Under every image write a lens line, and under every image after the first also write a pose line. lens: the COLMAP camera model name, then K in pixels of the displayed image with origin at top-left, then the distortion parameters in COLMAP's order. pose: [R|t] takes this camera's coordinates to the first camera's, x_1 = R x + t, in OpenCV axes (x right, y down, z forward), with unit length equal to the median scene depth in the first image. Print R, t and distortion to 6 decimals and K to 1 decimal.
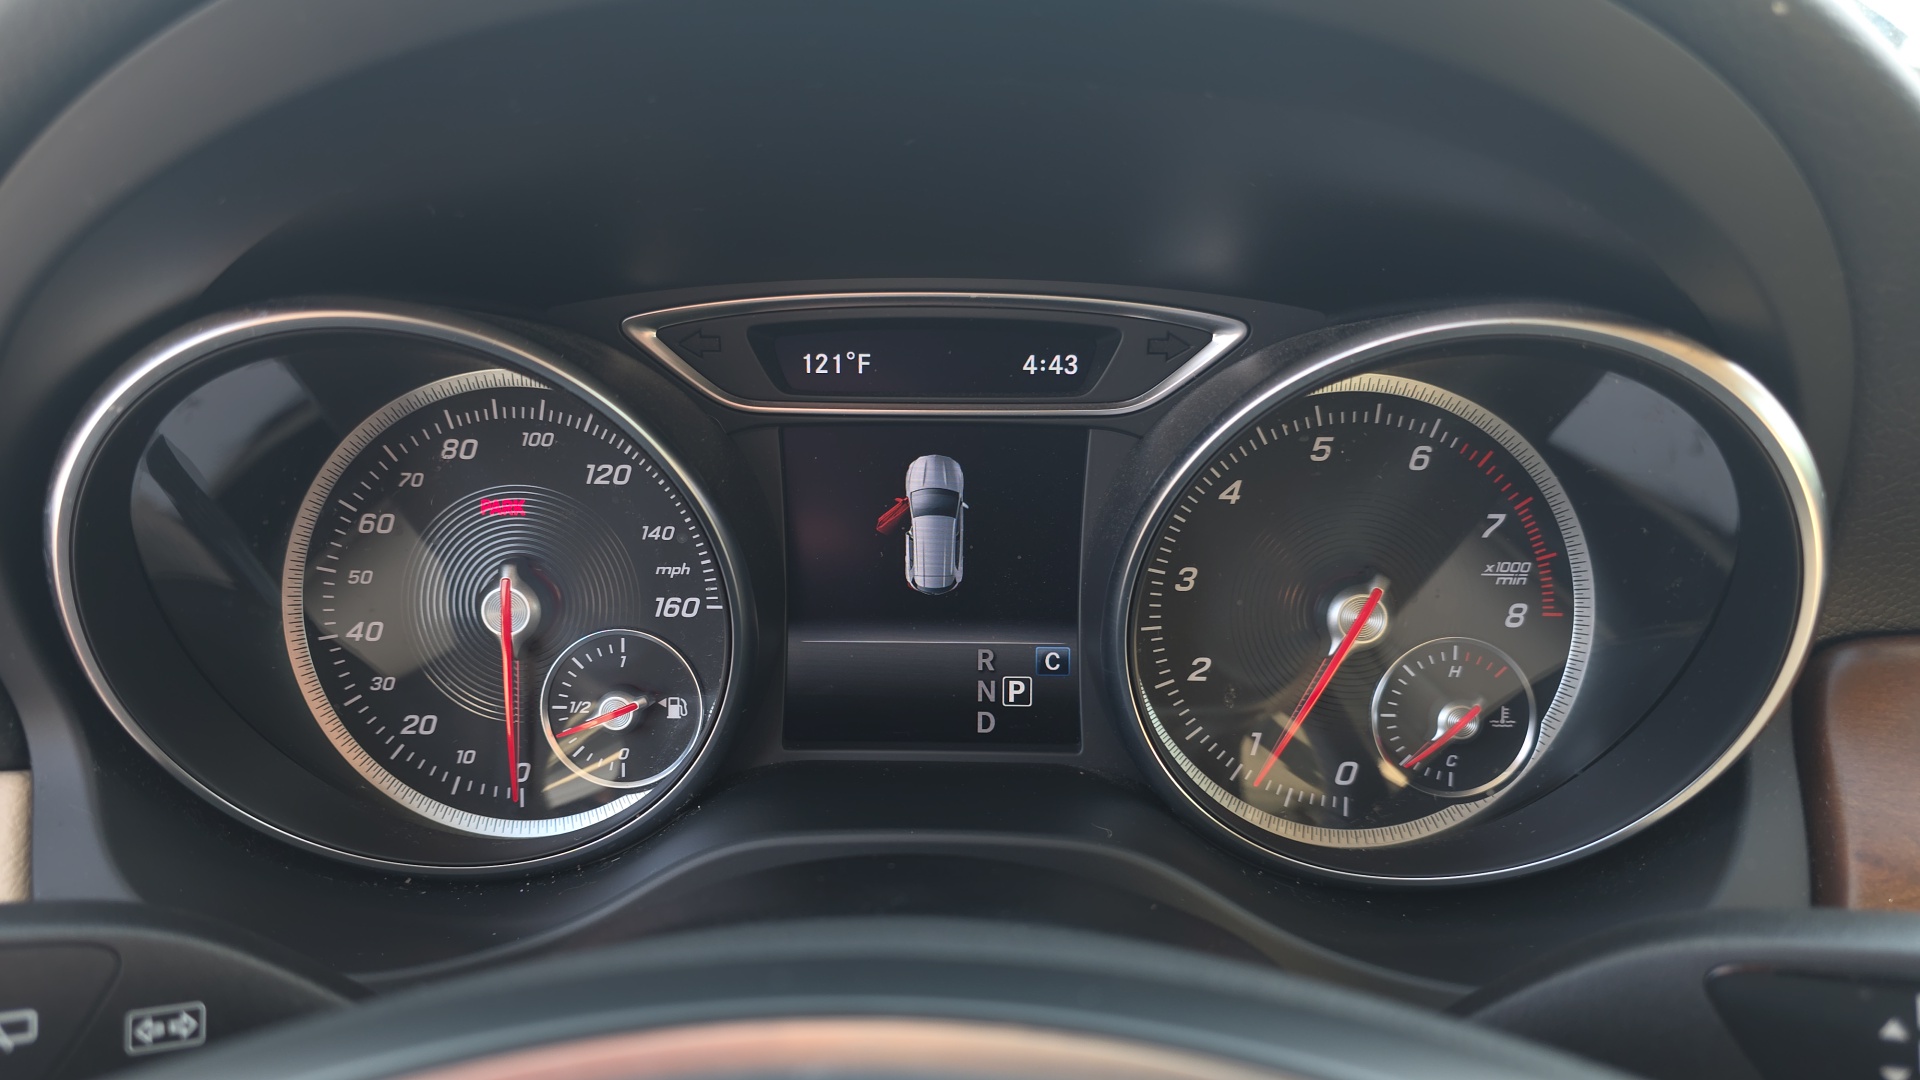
lens RADIAL K [[1304.0, 0, 938.8], [0, 1304.0, 541.7], [0, 0, 1]] dist [0.042953, -0.044503]
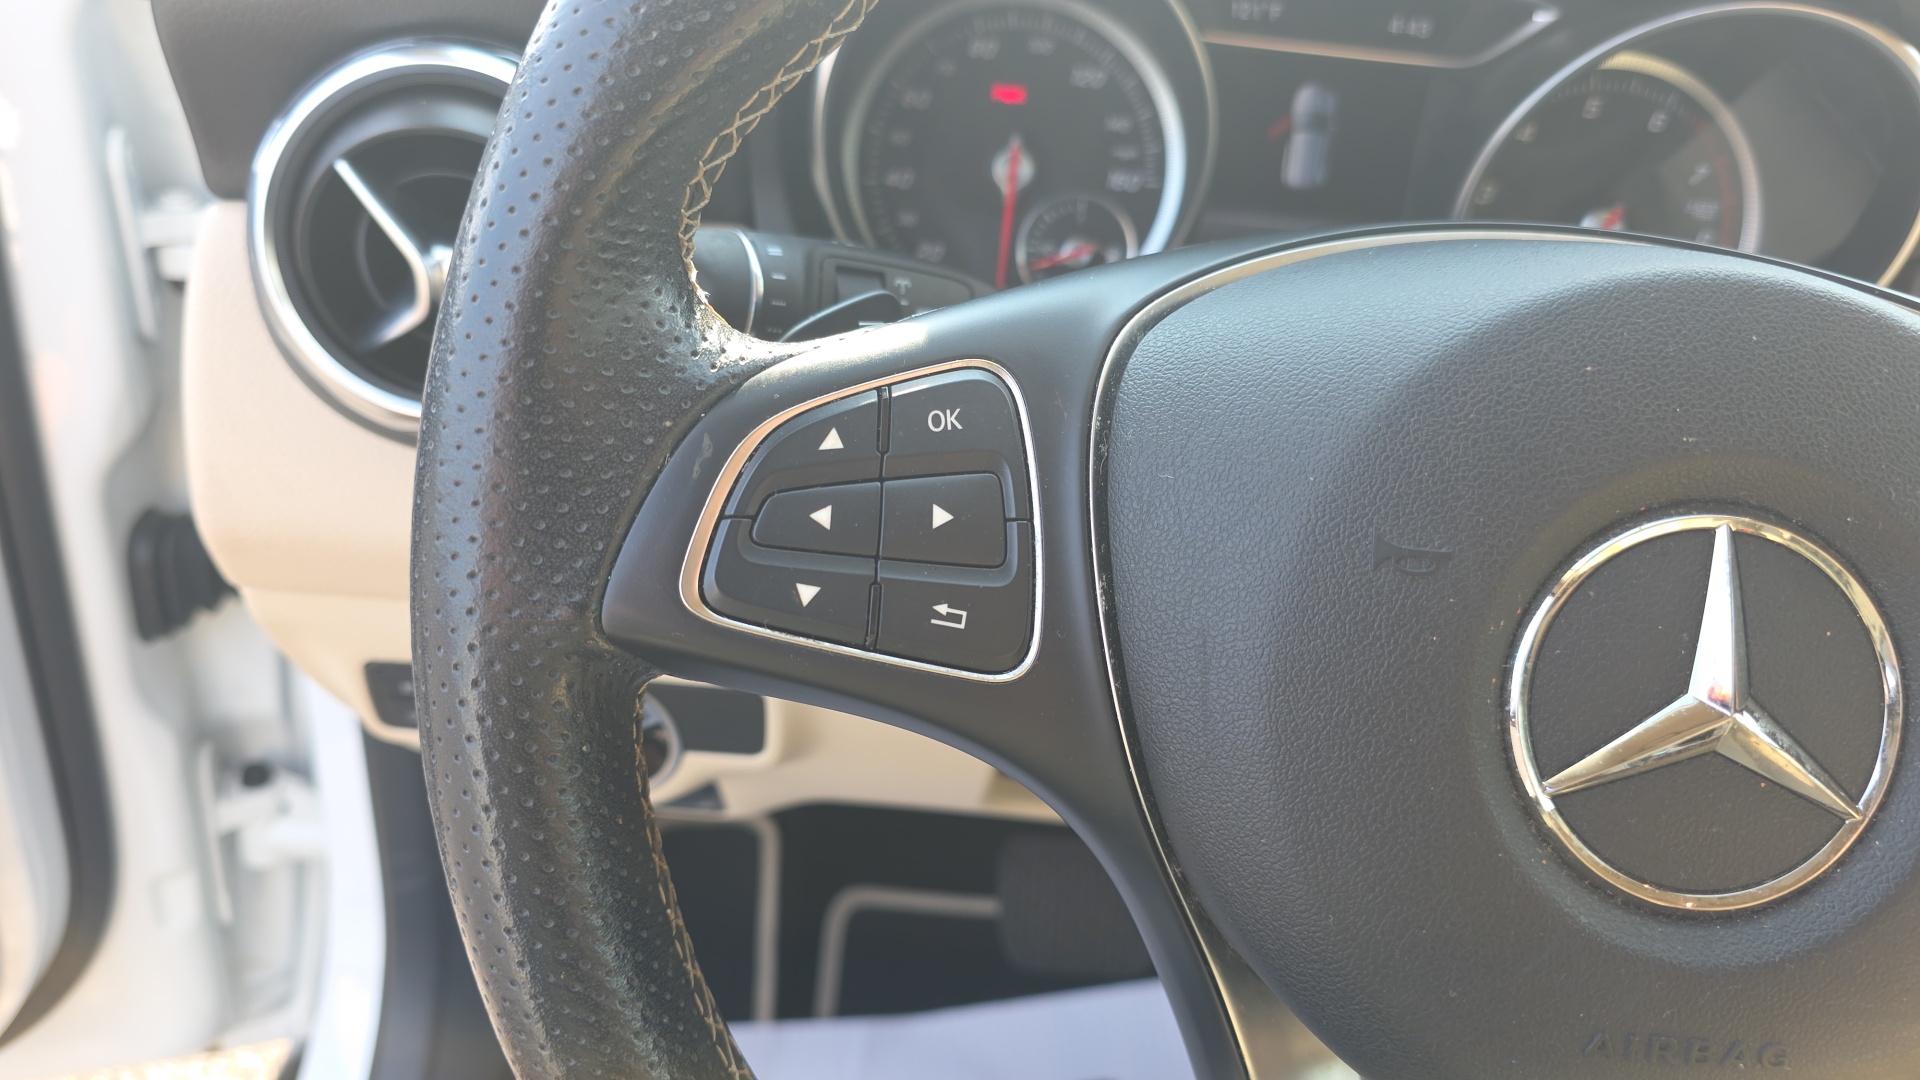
lens RADIAL K [[1336.1, 0, 960.0], [0, 1336.1, 540.0], [0, 0, 1]] dist [0.025996, -0.050323]
pose [[0.995302, 0.080054, 0.054447, -0.425853], [-0.088111, 0.982051, 0.166772, 0.205985], [-0.040119, -0.170785, 0.984491, -0.474453]]
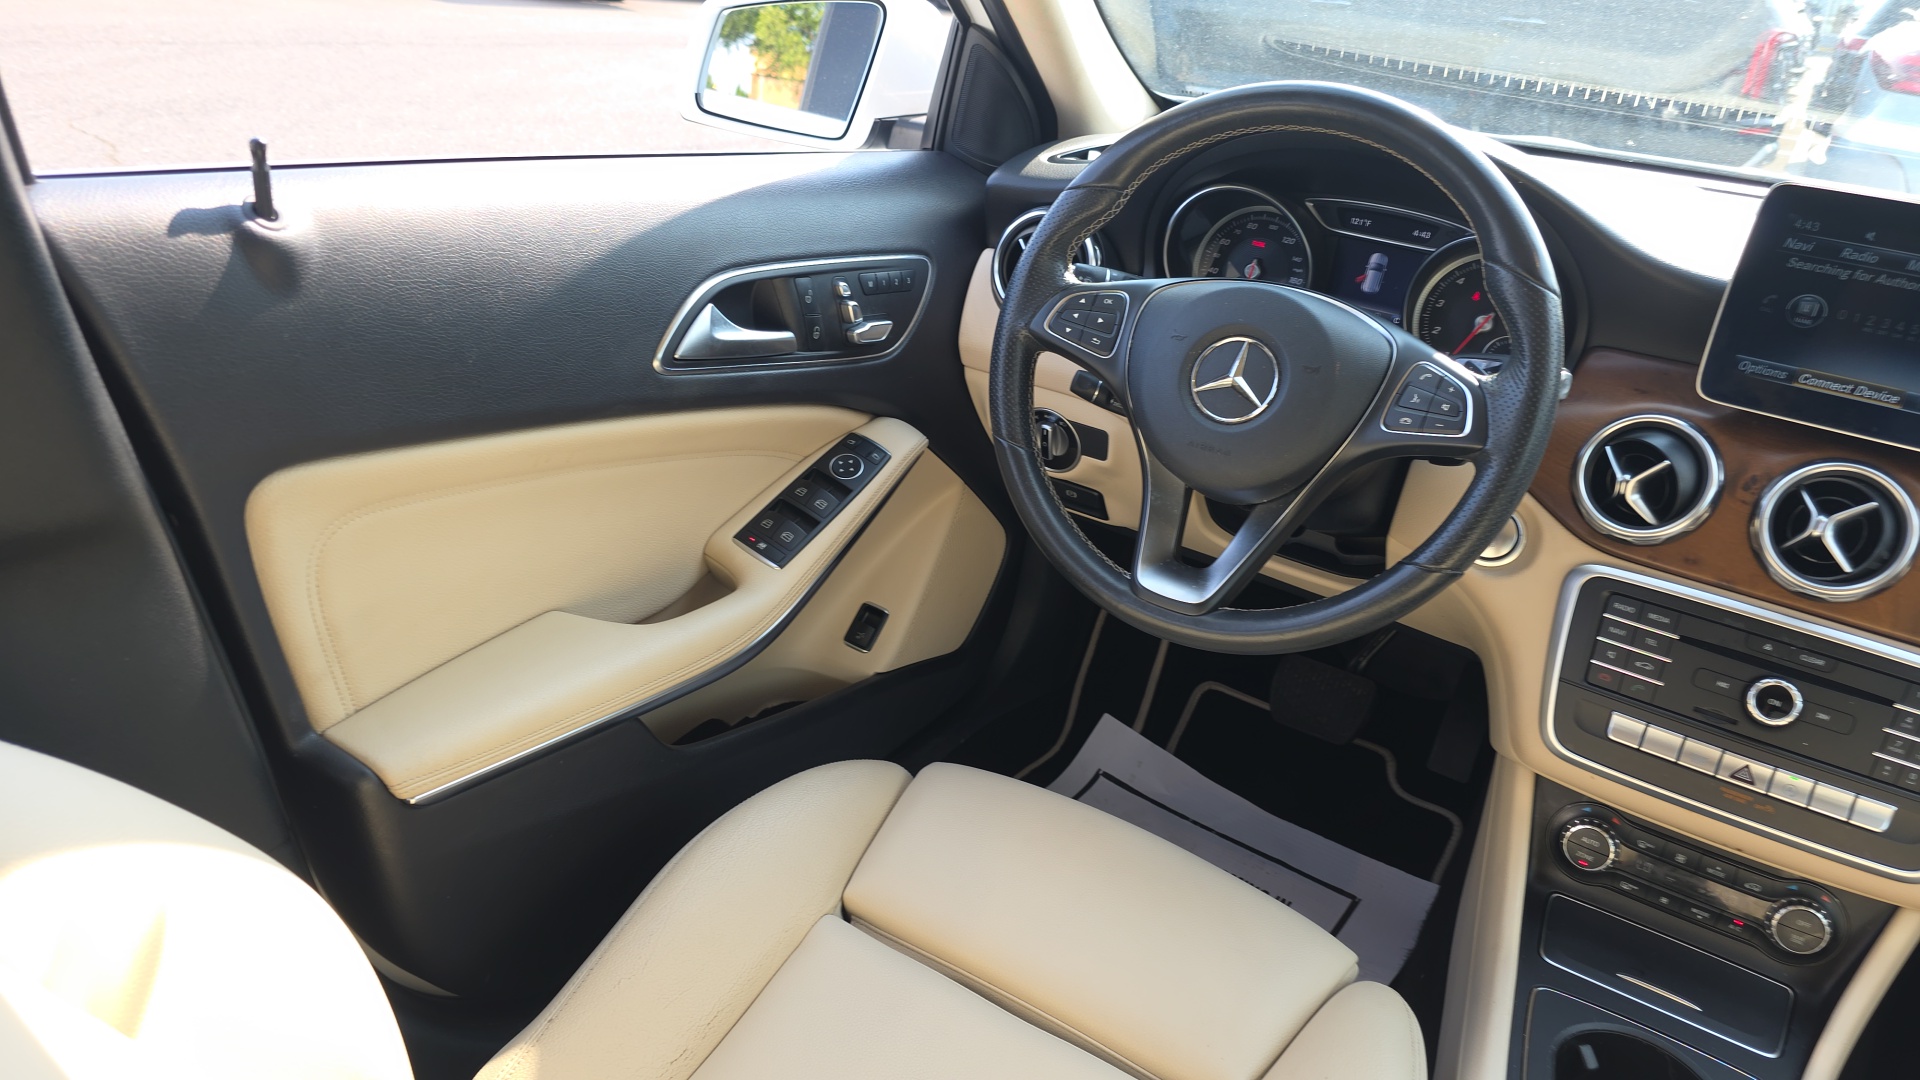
lens RADIAL K [[1300.8, 0, 964.2], [0, 1300.8, 548.8], [0, 0, 1]] dist [0.034917, -0.040707]
pose [[0.854903, 0.299079, -0.423901, 0.772729], [-0.249365, 0.953413, 0.169765, 0.375789], [0.454926, -0.039426, 0.889656, -2.682330]]
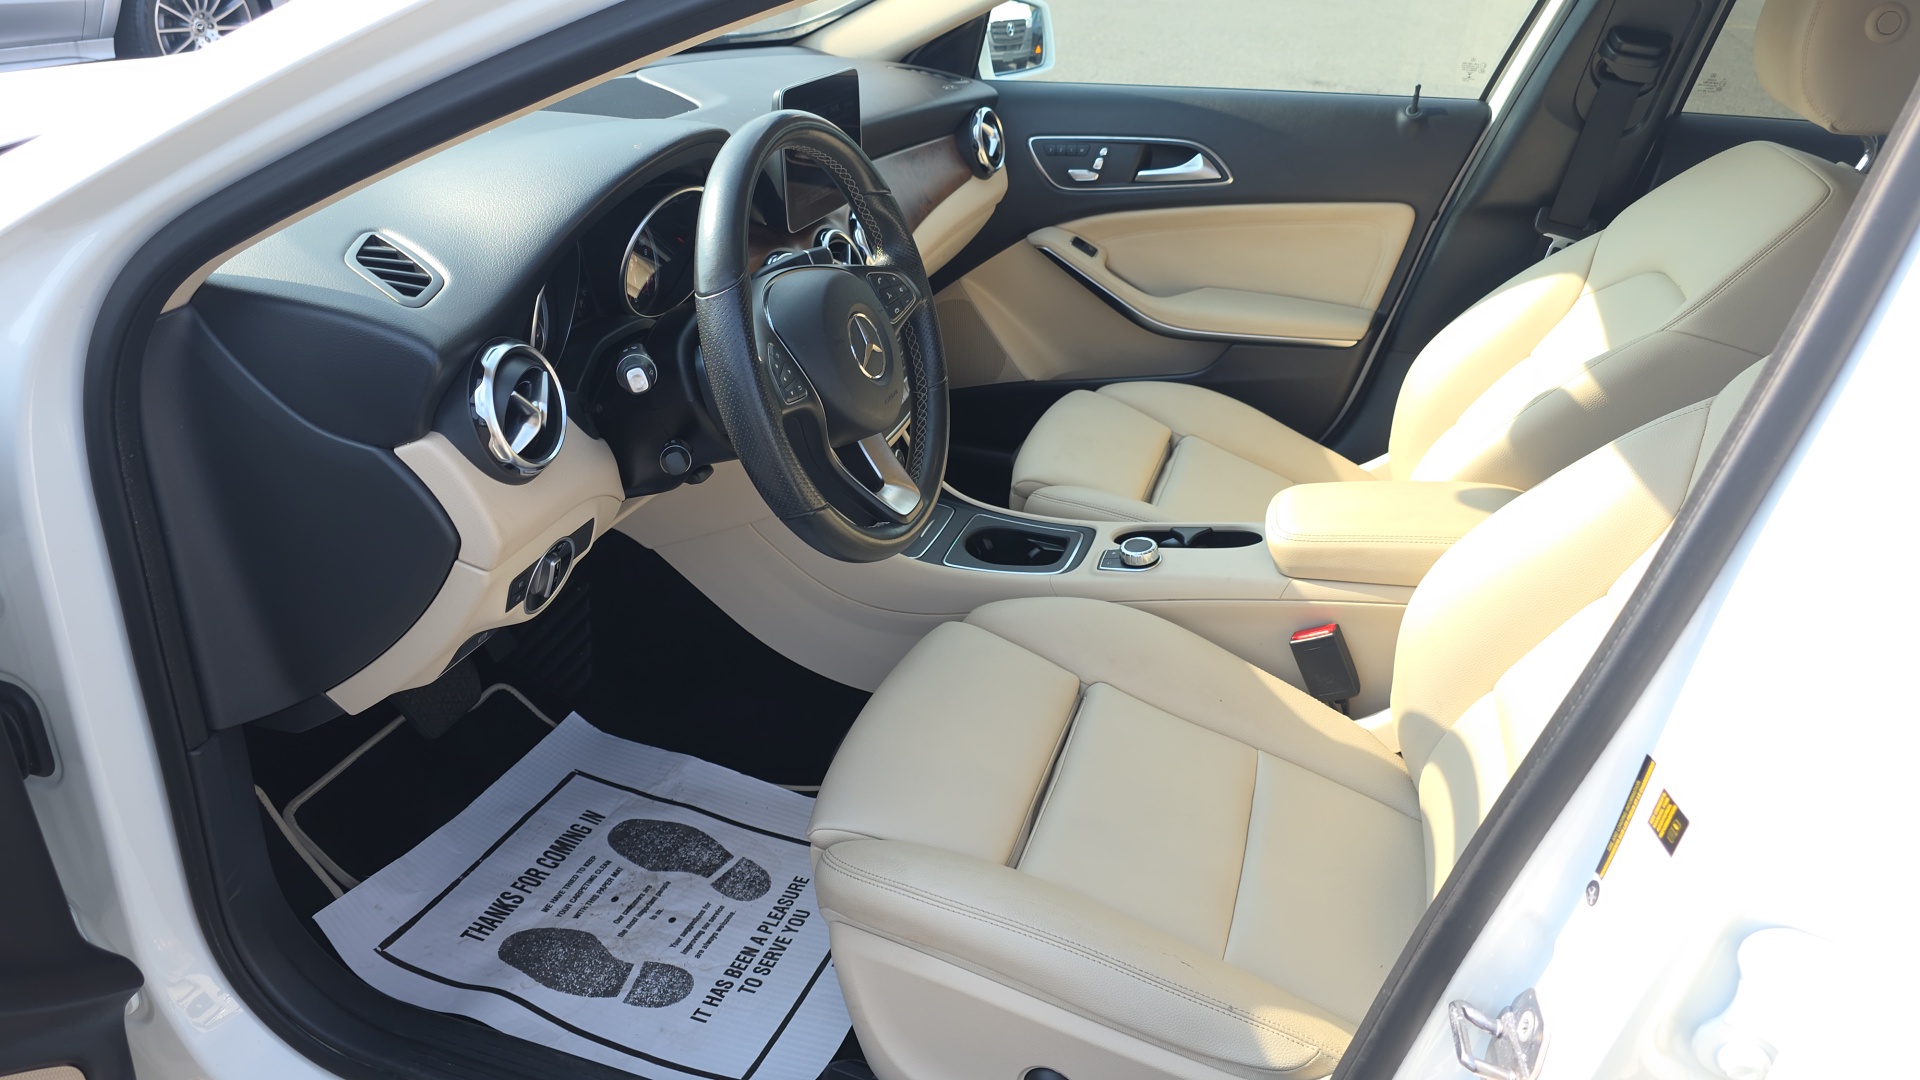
lens RADIAL K [[1304.0, 0, 938.8], [0, 1304.0, 541.7], [0, 0, 1]] dist [0.042953, -0.044503]
pose [[0.288900, -0.427176, 0.856771, -3.377575], [0.230467, 0.899646, 0.370840, -0.467165], [-0.929205, 0.090321, 0.358358, -1.343718]]
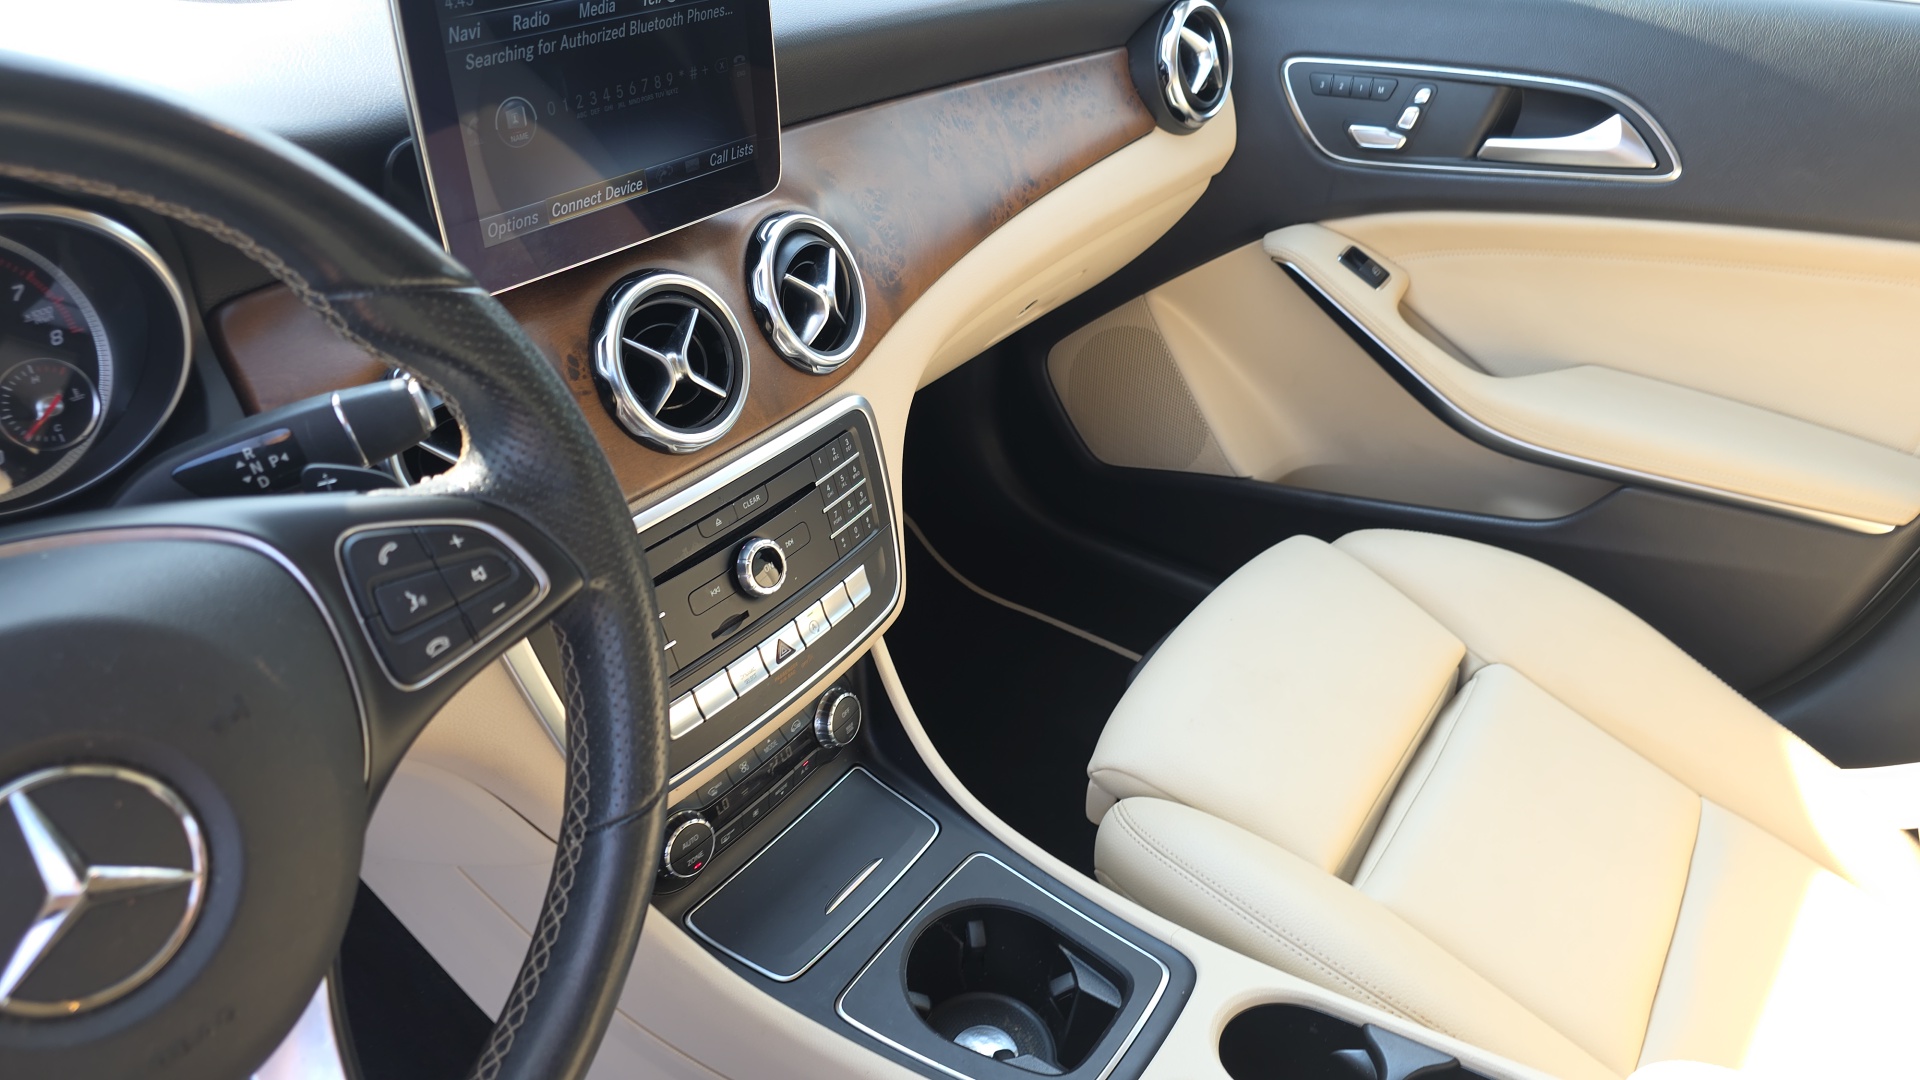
lens RADIAL K [[1311.6, 0, 967.6], [0, 1311.6, 535.9], [0, 0, 1]] dist [0.041543, -0.039874]
pose [[0.542758, -0.434633, 0.718685, -0.288913], [0.197476, 0.897741, 0.393783, -0.162611], [-0.816344, -0.071806, 0.573085, -1.030223]]
